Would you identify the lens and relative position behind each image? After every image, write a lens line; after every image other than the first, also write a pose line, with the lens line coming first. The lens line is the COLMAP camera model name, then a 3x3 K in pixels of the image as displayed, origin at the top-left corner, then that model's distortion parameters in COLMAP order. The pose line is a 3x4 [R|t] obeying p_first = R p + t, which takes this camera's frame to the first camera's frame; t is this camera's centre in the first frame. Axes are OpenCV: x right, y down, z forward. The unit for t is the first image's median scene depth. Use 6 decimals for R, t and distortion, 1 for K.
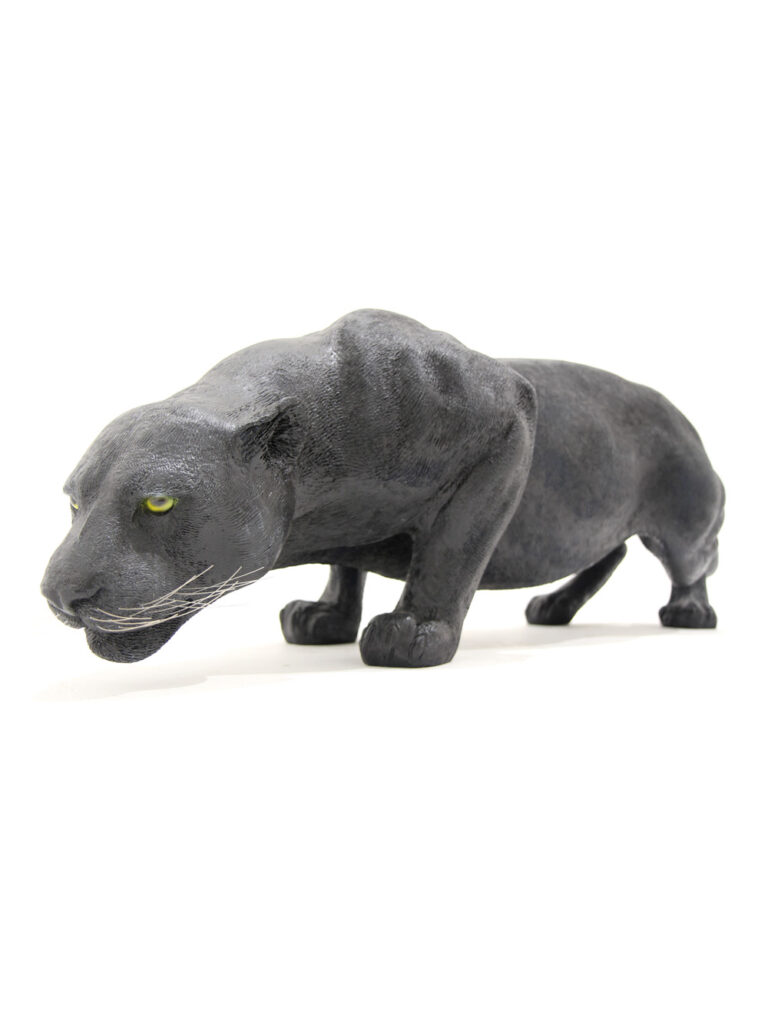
lens RADIAL K [[705.3, 0, 377.2], [0, 705.3, 507.8], [0, 0, 1]] dist [-0.002890, 0.001471]
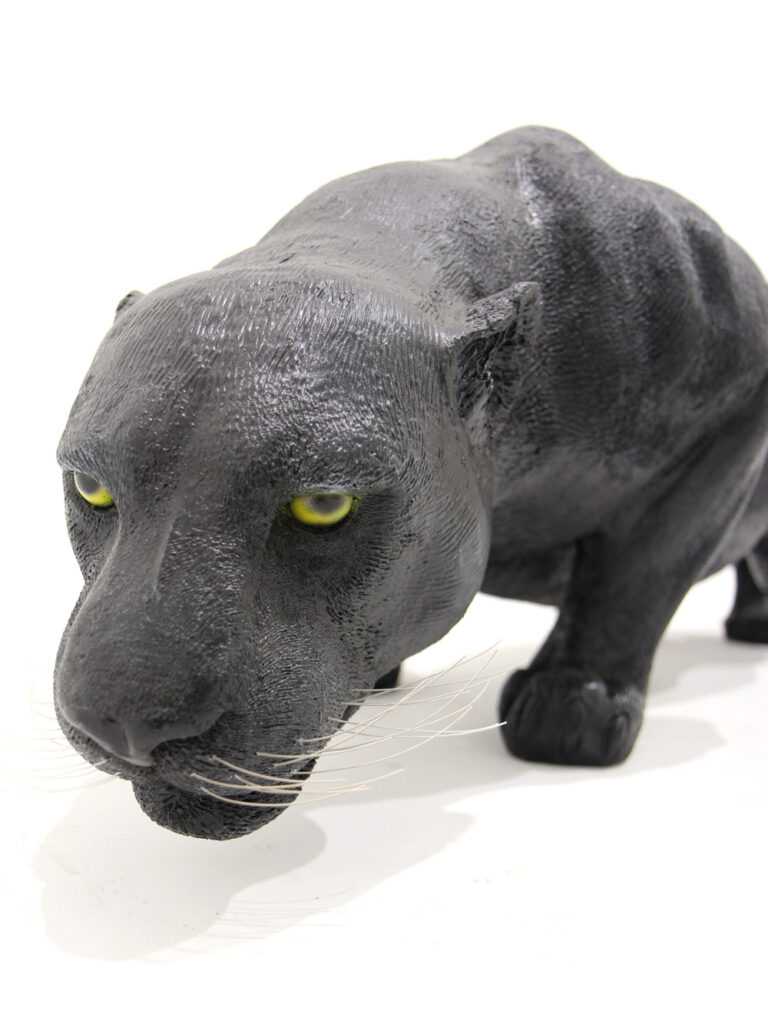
lens RADIAL K [[831.9, 0, 331.8], [0, 831.9, 581.0], [0, 0, 1]] dist [-0.060084, 0.020491]
pose [[0.978649, 0.018863, 0.204673, -0.341947], [-0.055123, 0.983388, 0.172942, -0.041925], [-0.198011, -0.180532, 0.963431, 0.412672]]
